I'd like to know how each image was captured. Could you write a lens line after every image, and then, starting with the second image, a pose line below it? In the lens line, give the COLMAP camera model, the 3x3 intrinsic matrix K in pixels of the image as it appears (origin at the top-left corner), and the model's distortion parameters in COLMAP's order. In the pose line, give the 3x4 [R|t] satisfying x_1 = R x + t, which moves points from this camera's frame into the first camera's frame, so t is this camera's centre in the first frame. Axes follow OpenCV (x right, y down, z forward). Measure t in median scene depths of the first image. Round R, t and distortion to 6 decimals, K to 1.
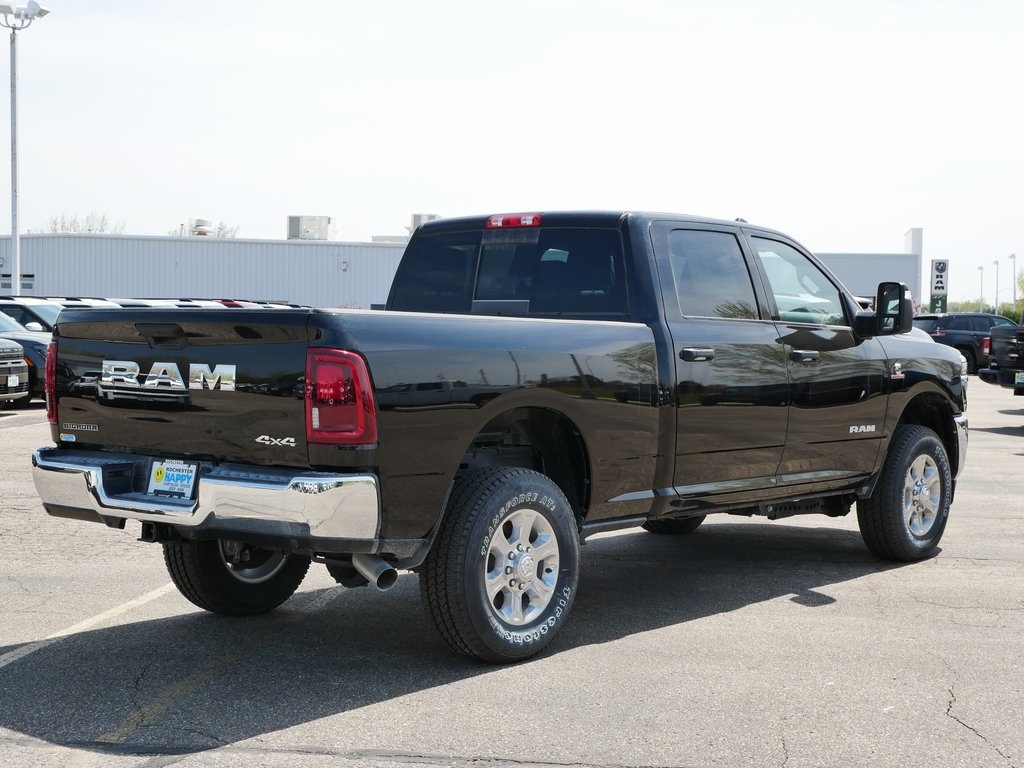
lens RADIAL K [[1513.7, 0, 506.9], [0, 1513.7, 386.8], [0, 0, 1]] dist [0.018512, 0.000000]
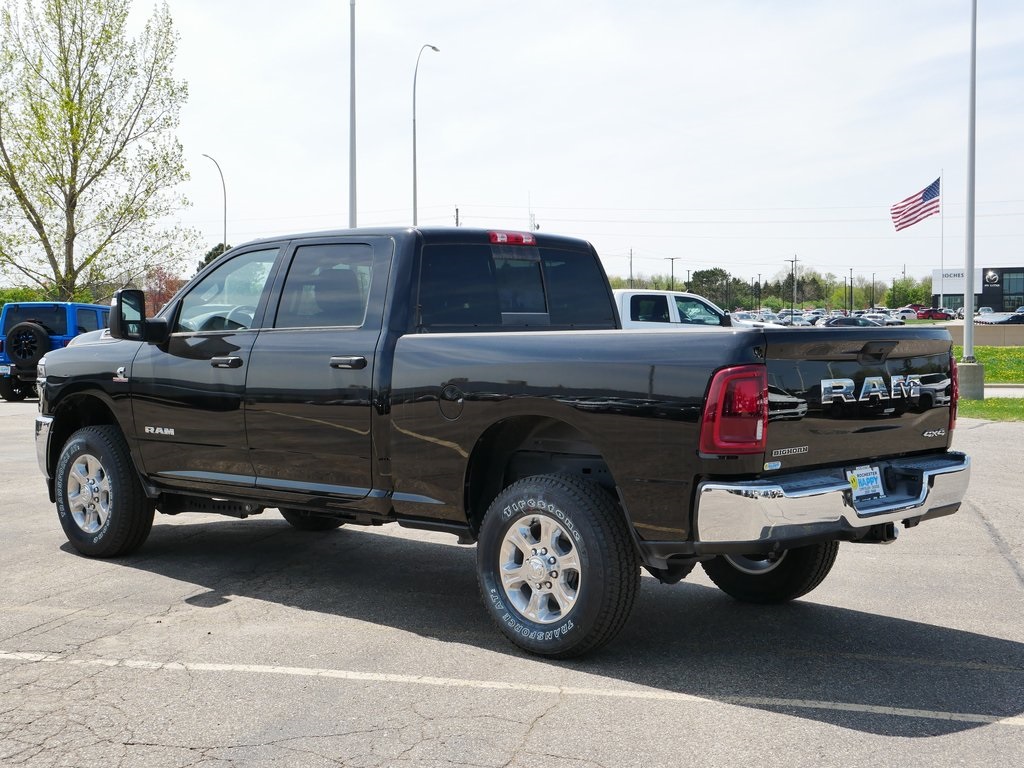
lens RADIAL K [[1513.7, 0, 507.5], [0, 1513.7, 382.1], [0, 0, 1]] dist [0.018512, 0.000000]
pose [[0.102059, -0.052853, 0.993373, -1.302739], [0.046054, 0.997768, 0.048355, -0.075185], [-0.993712, 0.040814, 0.104265, 1.116152]]
